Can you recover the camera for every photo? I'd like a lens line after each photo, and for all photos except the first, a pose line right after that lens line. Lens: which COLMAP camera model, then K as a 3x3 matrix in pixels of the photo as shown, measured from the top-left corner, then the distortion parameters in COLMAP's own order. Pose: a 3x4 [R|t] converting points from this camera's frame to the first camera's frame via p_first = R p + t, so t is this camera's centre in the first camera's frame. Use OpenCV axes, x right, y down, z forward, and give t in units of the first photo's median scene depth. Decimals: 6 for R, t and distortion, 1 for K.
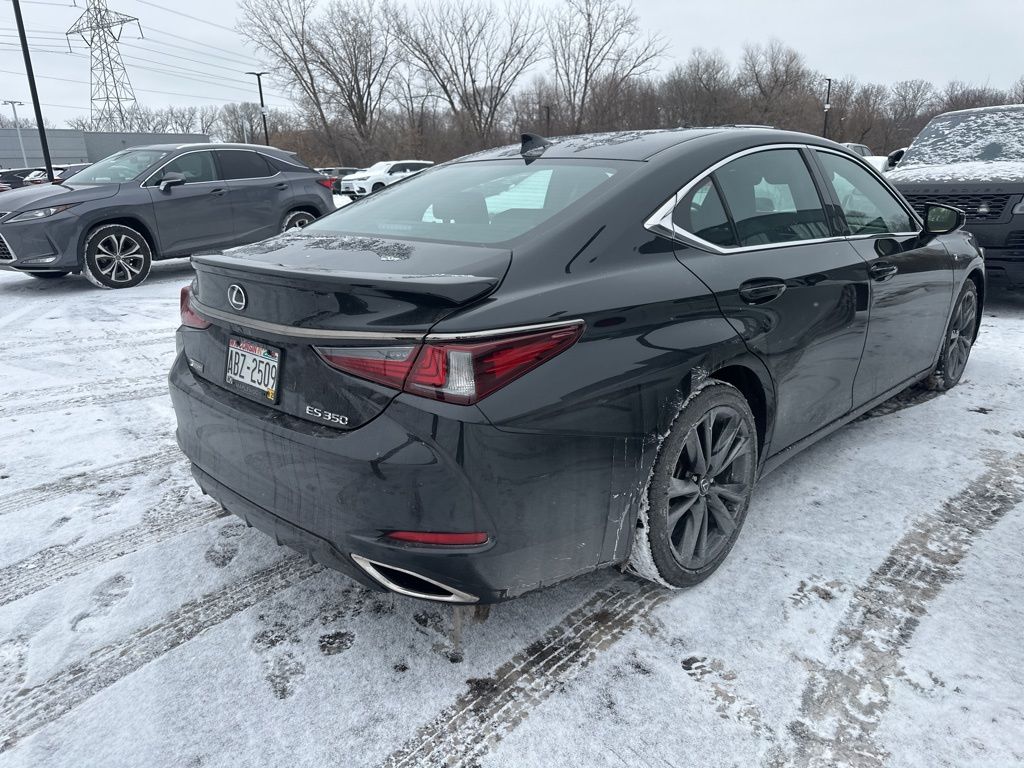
lens RADIAL K [[726.5, 0, 510.0], [0, 726.5, 388.4], [0, 0, 1]] dist [0.021165, -0.028604]
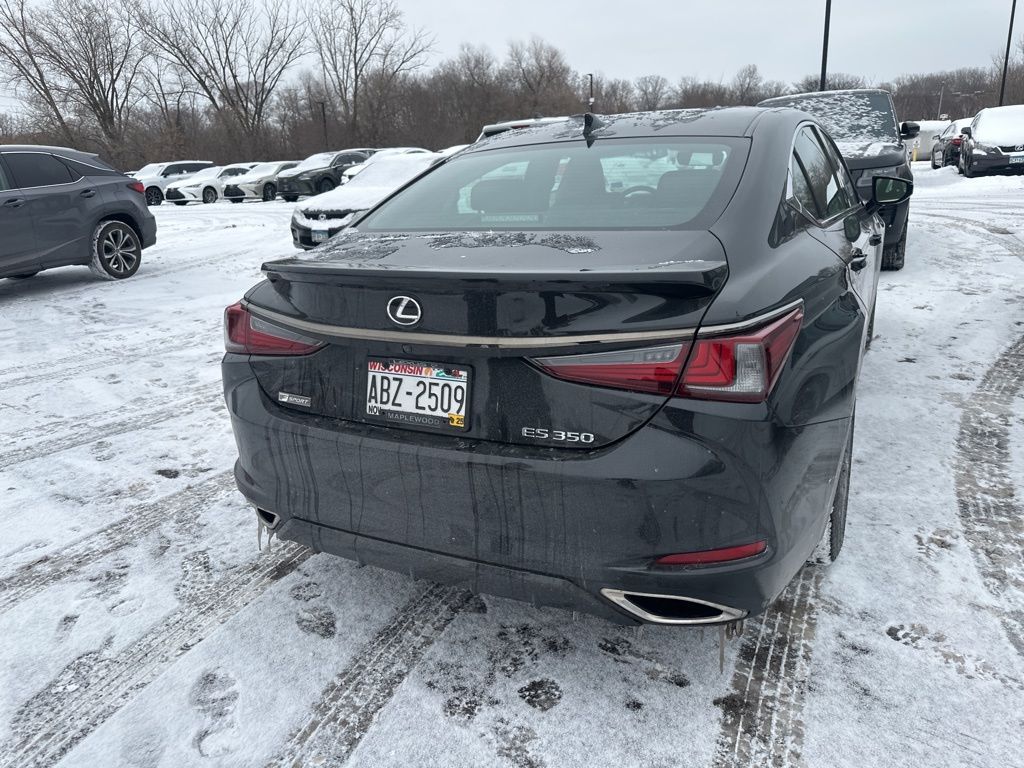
lens RADIAL K [[726.5, 0, 510.0], [0, 726.5, 388.4], [0, 0, 1]] dist [0.021165, -0.028604]
pose [[0.955802, -0.115561, 0.270347, -0.095394], [0.114273, 0.993237, 0.020554, -0.007588], [-0.270894, 0.011247, 0.962544, 0.033724]]
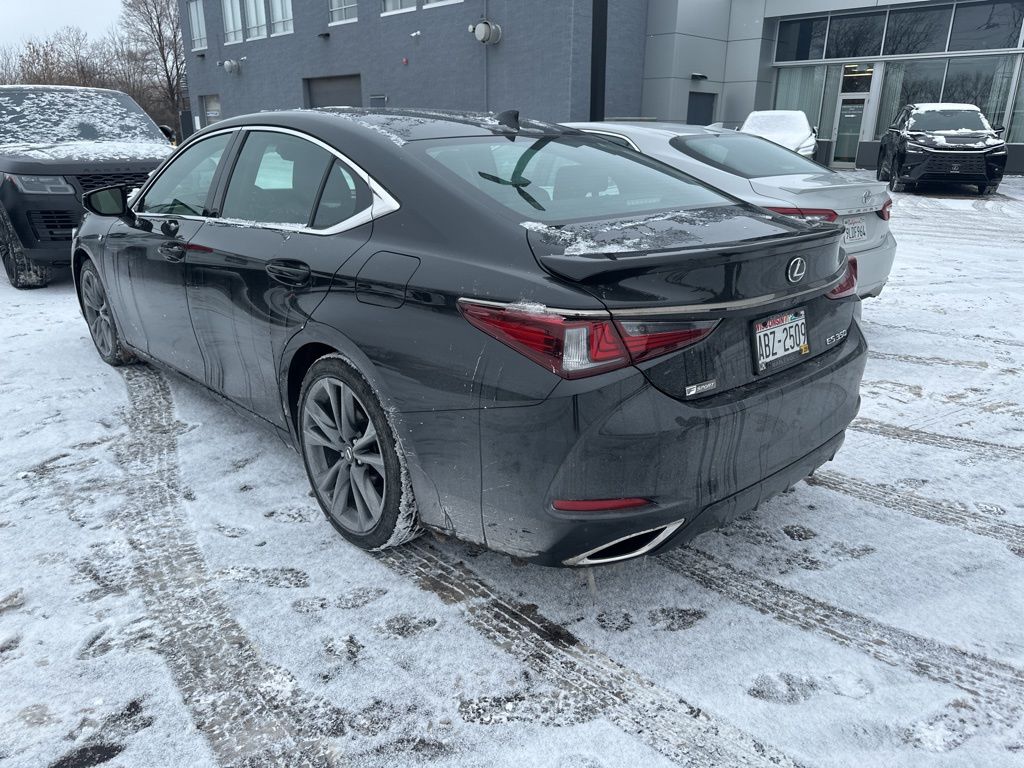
lens RADIAL K [[724.4, 0, 521.2], [0, 724.4, 385.0], [0, 0, 1]] dist [0.028669, -0.037518]
pose [[0.048093, -0.302237, 0.952019, -0.276244], [0.282761, 0.918253, 0.277233, -0.072168], [-0.957984, 0.255860, 0.129623, 0.249873]]
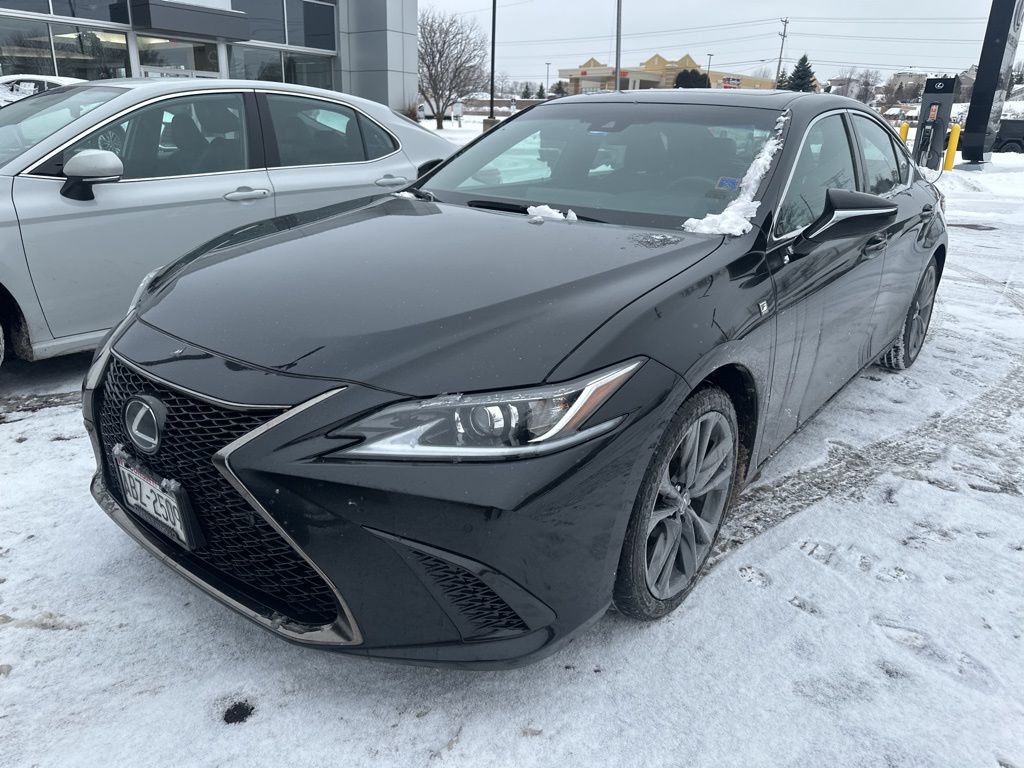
lens RADIAL K [[730.8, 0, 523.2], [0, 730.8, 367.4], [0, 0, 1]] dist [0.004384, -0.009788]
pose [[-0.994654, 0.020846, -0.101135, 0.193054], [-0.041378, 0.816875, 0.575329, -0.199700], [0.094608, 0.576438, -0.811645, 0.662617]]
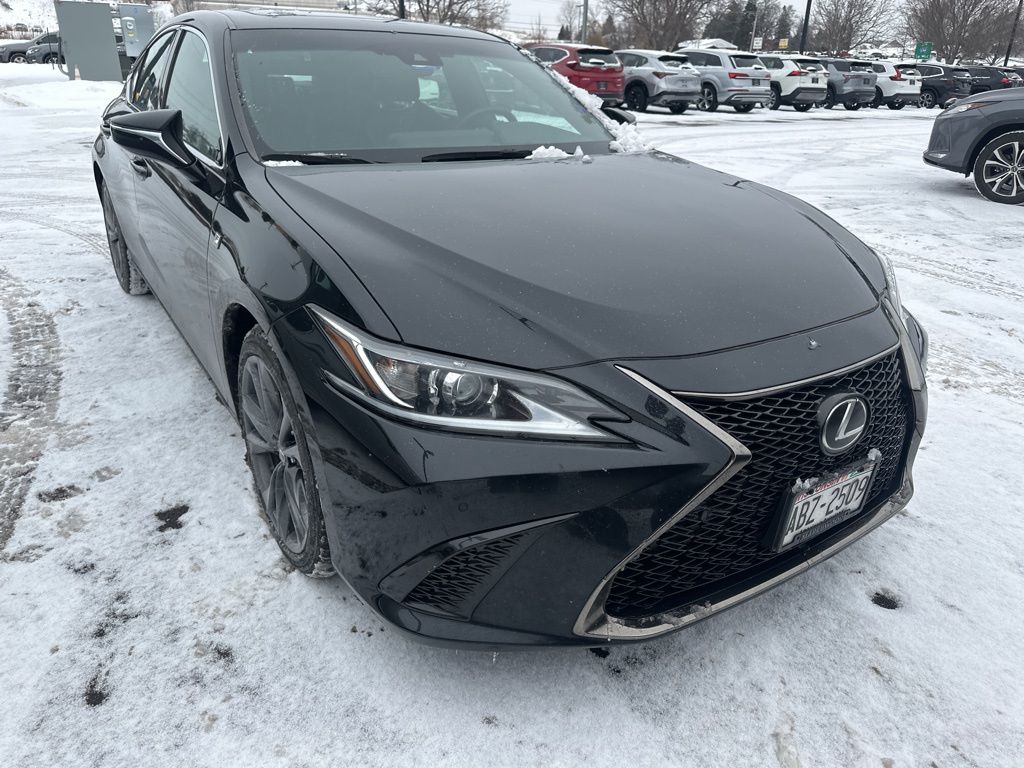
lens RADIAL K [[726.5, 0, 510.0], [0, 726.5, 388.4], [0, 0, 1]] dist [0.021165, -0.028604]
pose [[-0.215933, 0.410070, -0.886124, 0.400035], [-0.301668, 0.835116, 0.459977, -0.146633], [0.928639, 0.366639, -0.056624, 0.475661]]
